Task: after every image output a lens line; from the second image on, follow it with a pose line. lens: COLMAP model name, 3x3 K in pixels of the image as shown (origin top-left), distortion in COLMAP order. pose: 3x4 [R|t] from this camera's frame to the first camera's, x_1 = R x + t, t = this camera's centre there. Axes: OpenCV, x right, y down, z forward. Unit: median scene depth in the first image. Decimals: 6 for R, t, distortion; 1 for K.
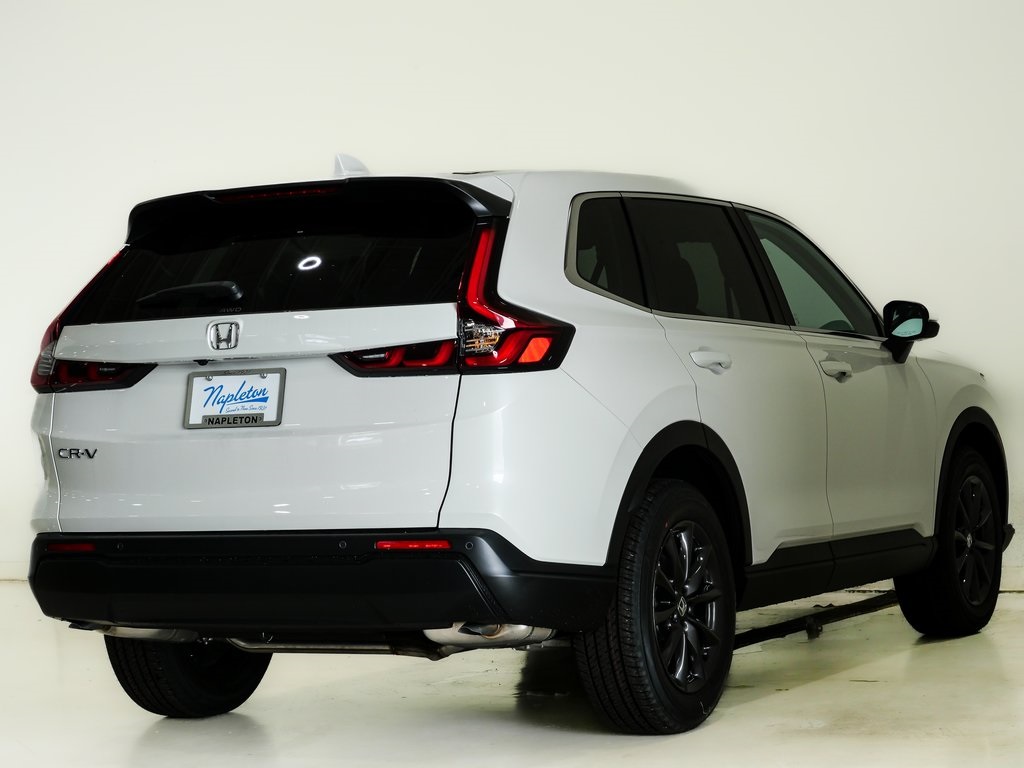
lens RADIAL K [[2527.8, 0, 522.5], [0, 2527.8, 332.8], [0, 0, 1]] dist [0.213074, 0.000000]
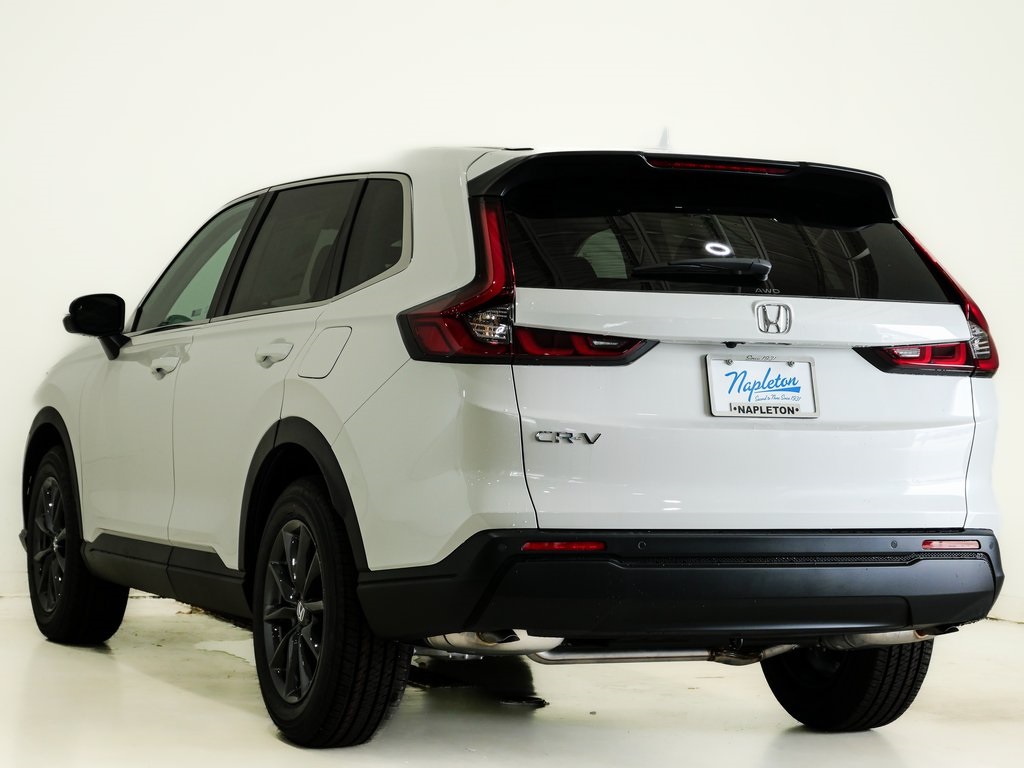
lens RADIAL K [[2527.8, 0, 514.8], [0, 2527.8, 379.6], [0, 0, 1]] dist [0.213074, 0.000000]
pose [[0.612357, 0.054258, 0.788718, -0.894398], [-0.063703, 0.997785, -0.019181, 0.046782], [-0.788011, -0.038498, 0.614456, 0.500799]]
